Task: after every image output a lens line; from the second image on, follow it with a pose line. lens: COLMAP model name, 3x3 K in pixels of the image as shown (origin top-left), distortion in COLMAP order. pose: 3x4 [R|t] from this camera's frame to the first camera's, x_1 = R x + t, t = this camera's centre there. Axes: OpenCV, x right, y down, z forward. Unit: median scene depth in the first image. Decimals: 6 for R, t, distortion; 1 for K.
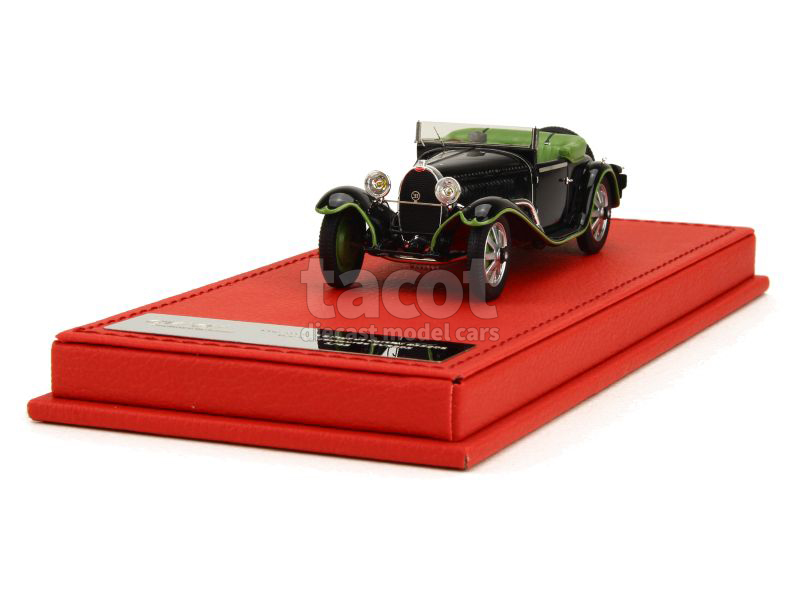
lens RADIAL K [[2480.7, 0, 400.0], [0, 2480.7, 300.0], [0, 0, 1]] dist [1.490129, -38.736330]
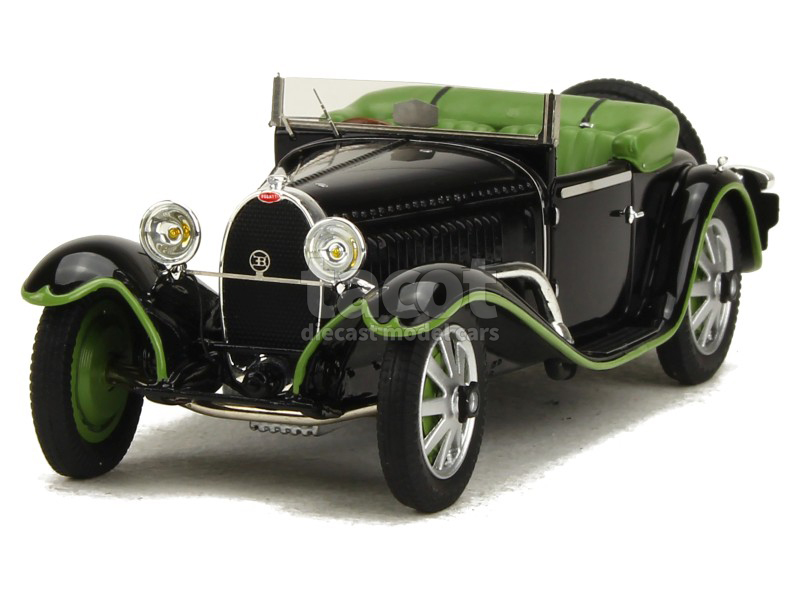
lens RADIAL K [[2480.7, 0, 400.0], [0, 2480.7, 300.0], [0, 0, 1]] dist [1.490129, -38.736330]
pose [[0.989310, 0.008033, -0.145605, 0.090490], [0.009485, 0.992822, 0.119222, -0.084675], [0.145518, -0.119329, 0.982133, 0.582366]]
